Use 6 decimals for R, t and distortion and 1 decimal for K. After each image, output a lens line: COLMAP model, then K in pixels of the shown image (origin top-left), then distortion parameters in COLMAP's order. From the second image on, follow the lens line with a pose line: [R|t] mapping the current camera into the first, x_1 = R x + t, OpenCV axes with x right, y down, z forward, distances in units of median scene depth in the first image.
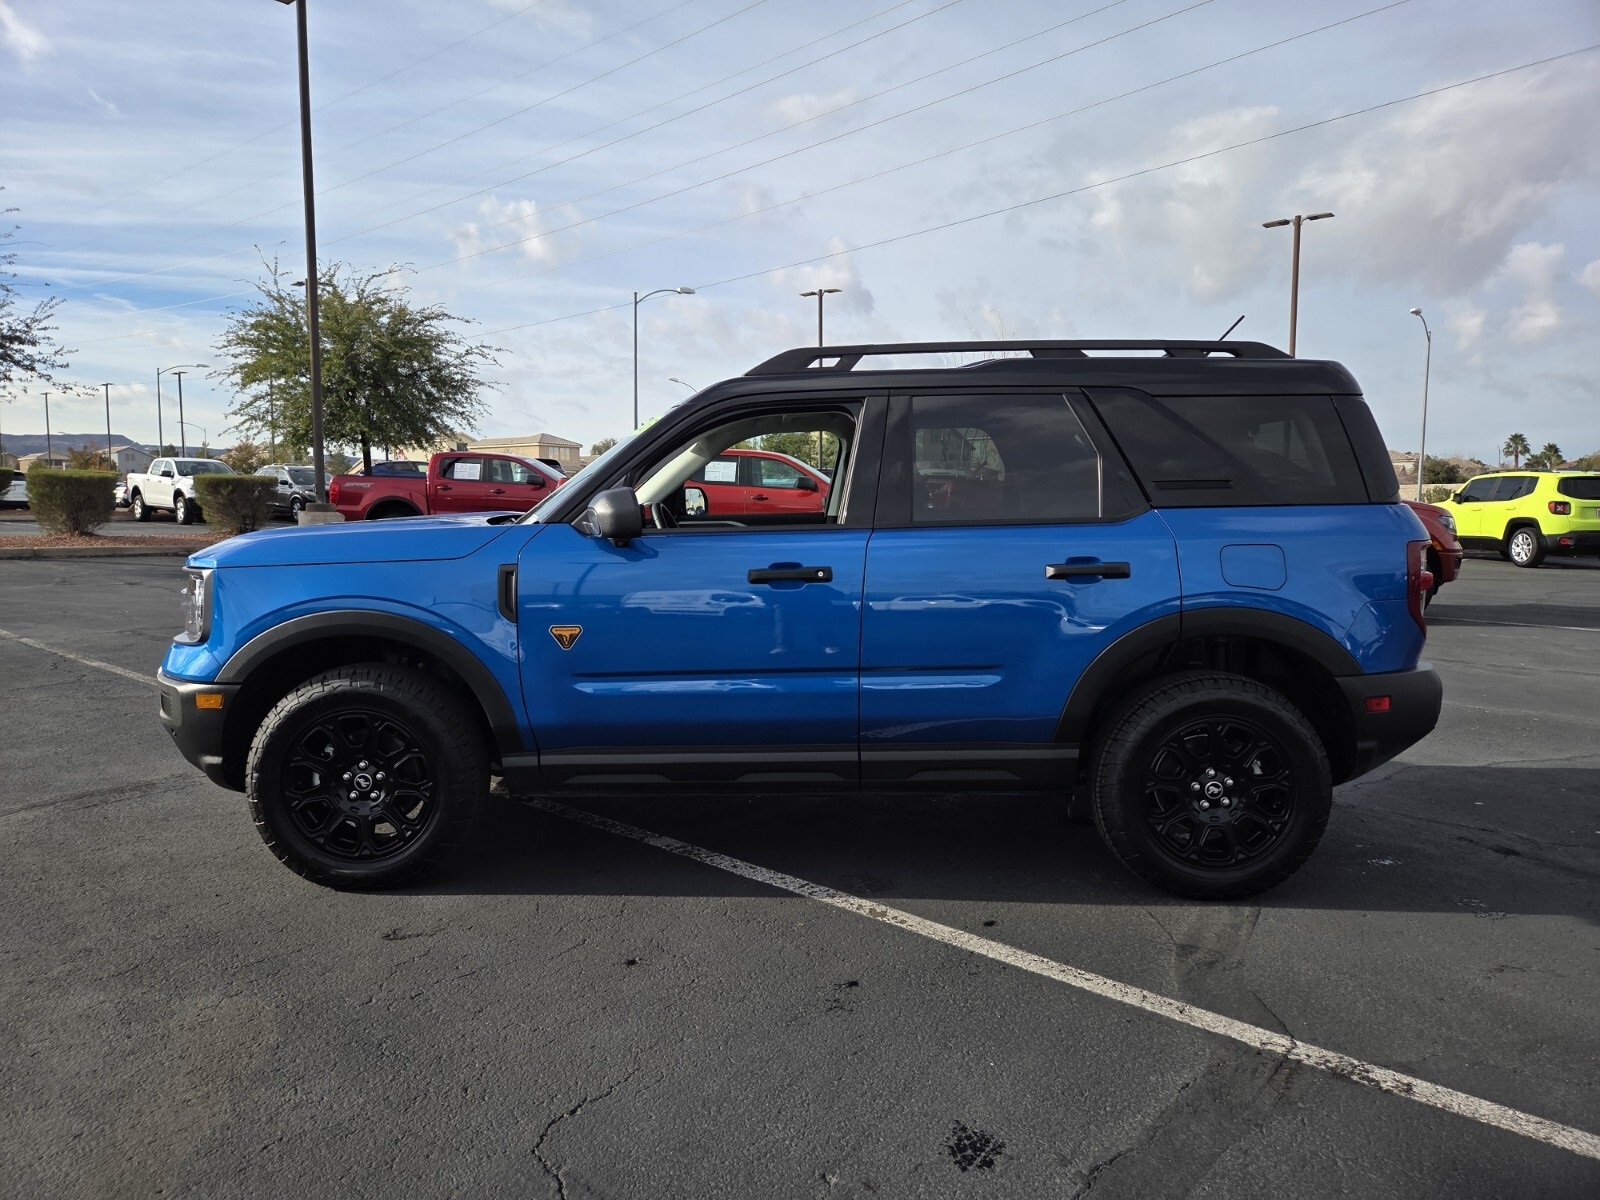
lens RADIAL K [[1051.9, 0, 800.0], [0, 1051.9, 600.0], [0, 0, 1]] dist [0.067172, -0.071619]
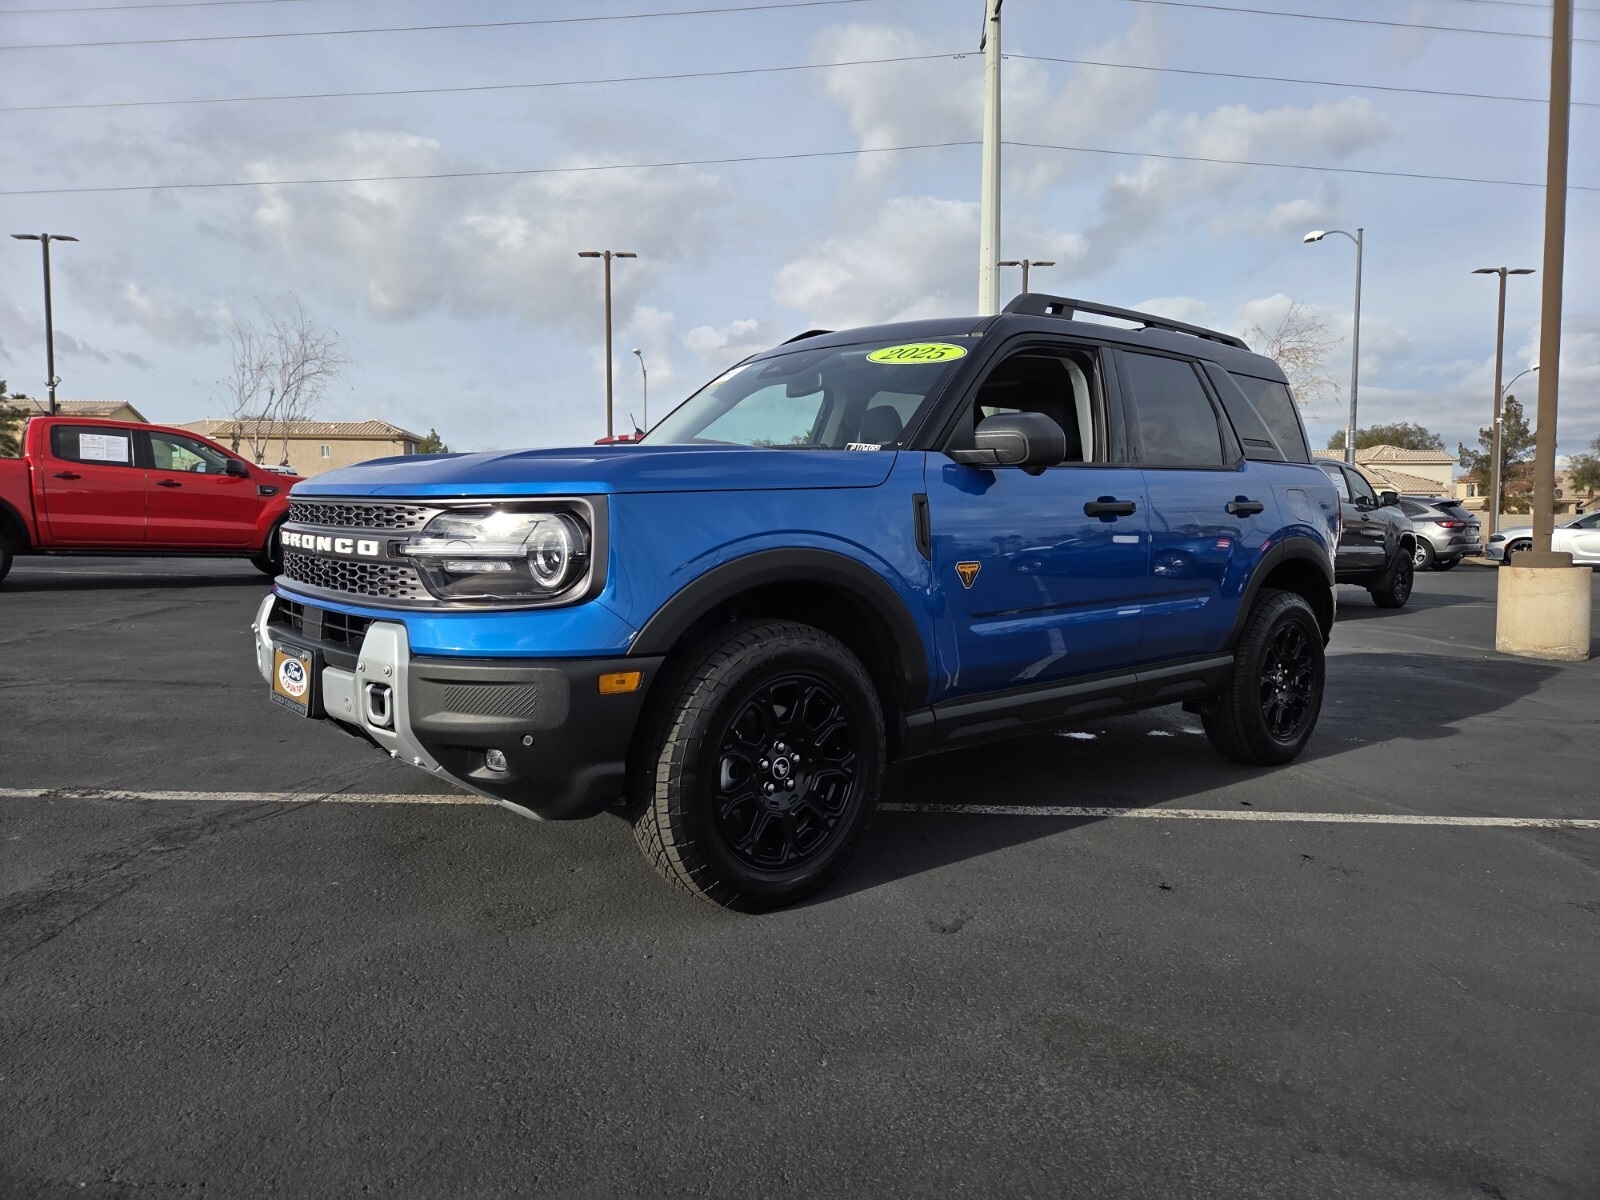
lens RADIAL K [[1051.9, 0, 800.0], [0, 1051.9, 600.0], [0, 0, 1]] dist [0.067172, -0.071619]
pose [[0.751876, -0.043138, 0.657892, -0.908630], [0.052791, 0.998592, 0.005145, 0.043876], [-0.657188, 0.030862, 0.753095, 0.401076]]
